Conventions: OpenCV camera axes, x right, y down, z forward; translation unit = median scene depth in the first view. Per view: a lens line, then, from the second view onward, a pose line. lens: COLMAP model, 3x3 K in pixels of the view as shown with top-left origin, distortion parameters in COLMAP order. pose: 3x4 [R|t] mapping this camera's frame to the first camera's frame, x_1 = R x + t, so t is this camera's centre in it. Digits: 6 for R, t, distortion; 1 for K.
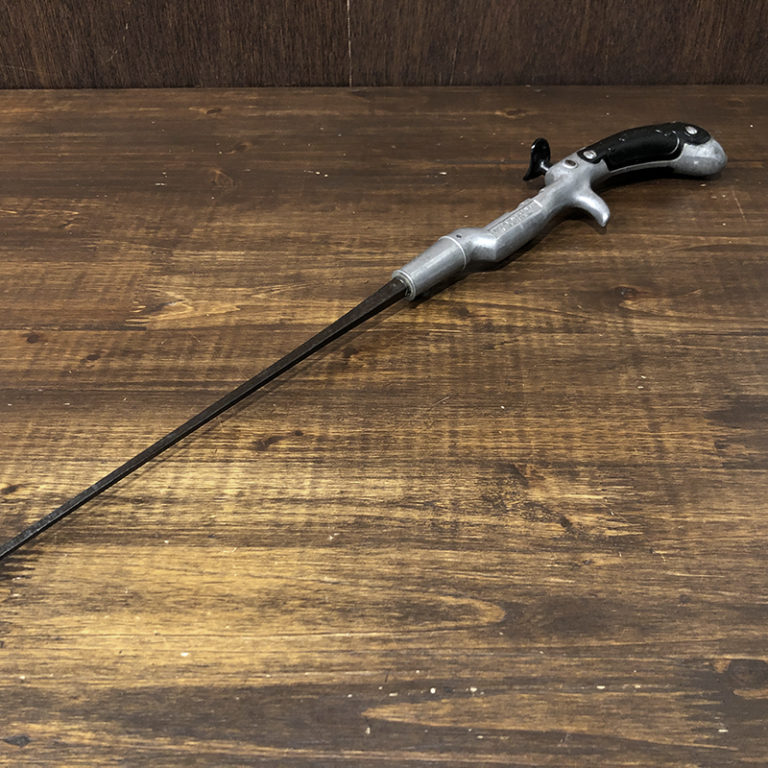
lens RADIAL K [[994.4, 0, 384.0], [0, 994.4, 384.0], [0, 0, 1]] dist [0.075620, -0.103290]
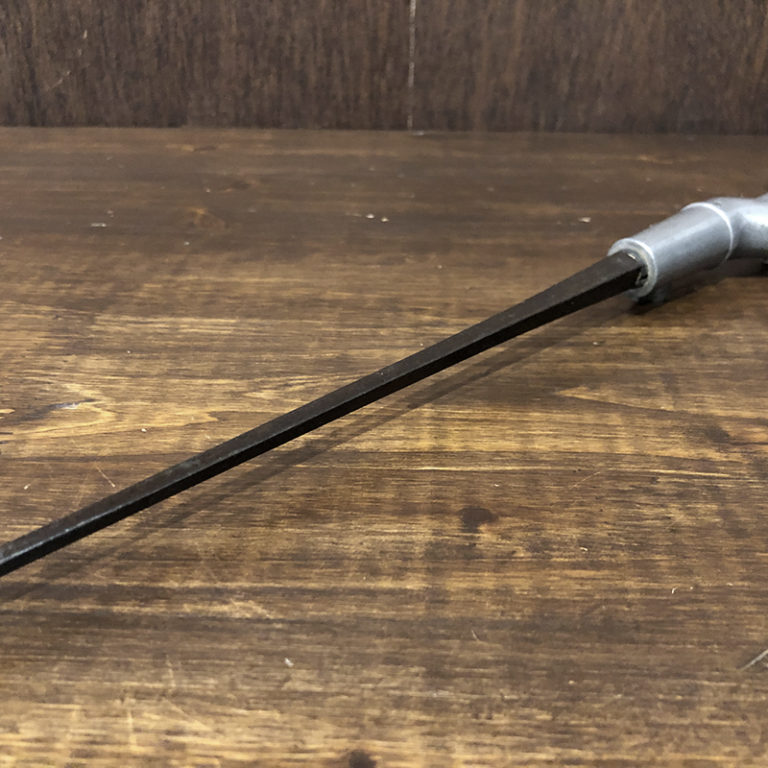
lens RADIAL K [[933.1, 0, 384.0], [0, 933.1, 384.0], [0, 0, 1]] dist [0.062441, -0.164062]
pose [[0.999731, 0.022759, 0.004442, -0.065616], [-0.021521, 0.981983, -0.187742, -0.011596], [-0.008635, 0.187596, 0.982208, 0.536051]]
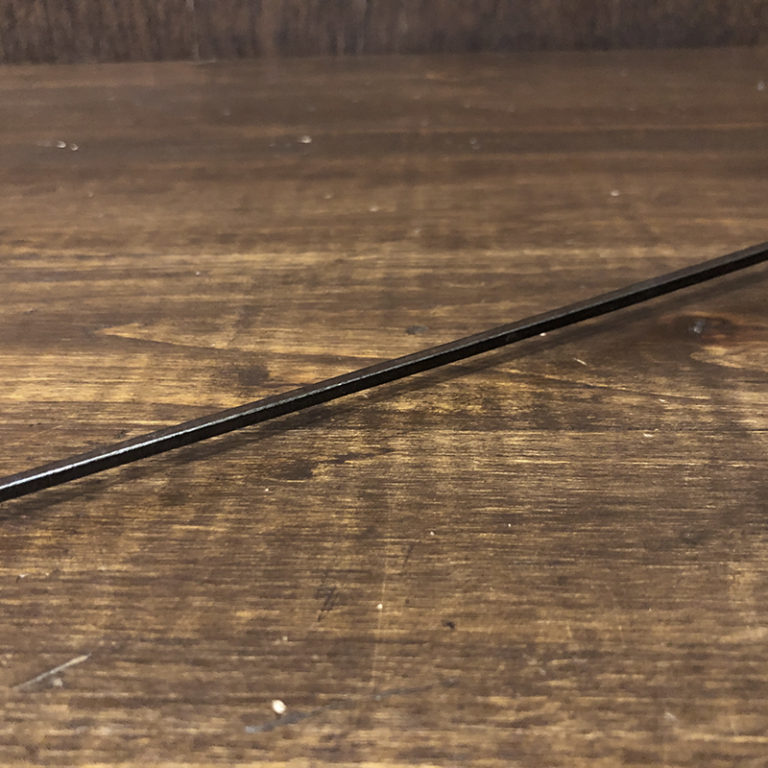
lens RADIAL K [[933.1, 0, 384.0], [0, 933.1, 384.0], [0, 0, 1]] dist [0.062441, -0.164062]
pose [[0.999728, -0.004160, -0.022954, 0.123239], [0.000449, 0.987222, -0.159348, -0.015091], [0.023324, 0.159294, 0.986956, 0.617709]]
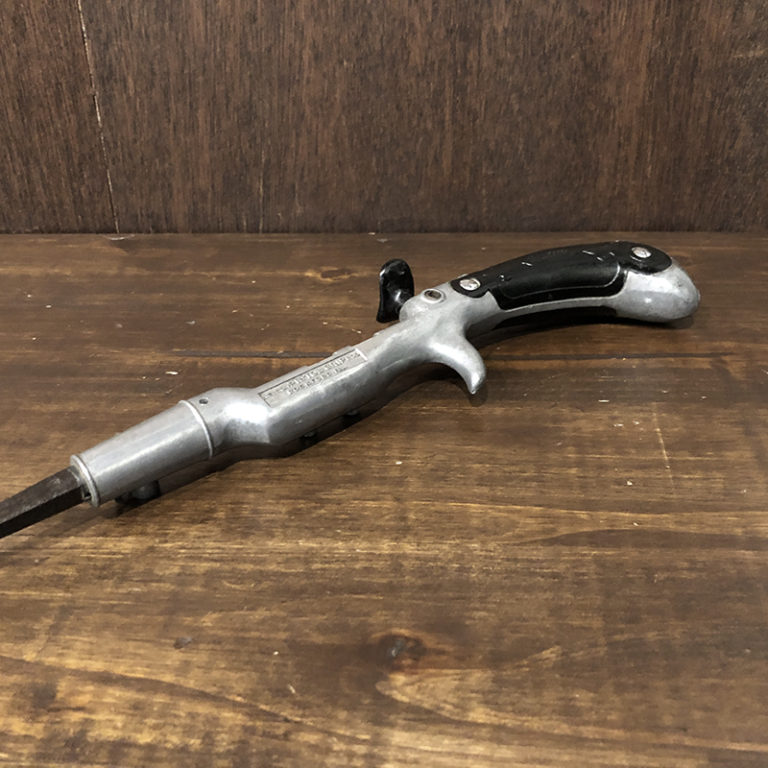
lens RADIAL K [[933.1, 0, 384.0], [0, 933.1, 384.0], [0, 0, 1]] dist [0.062441, -0.164062]
pose [[0.998818, 0.007083, -0.048098, 0.238804], [-0.013255, 0.991524, -0.129249, -0.149856], [0.046775, 0.129734, 0.990445, 0.505111]]
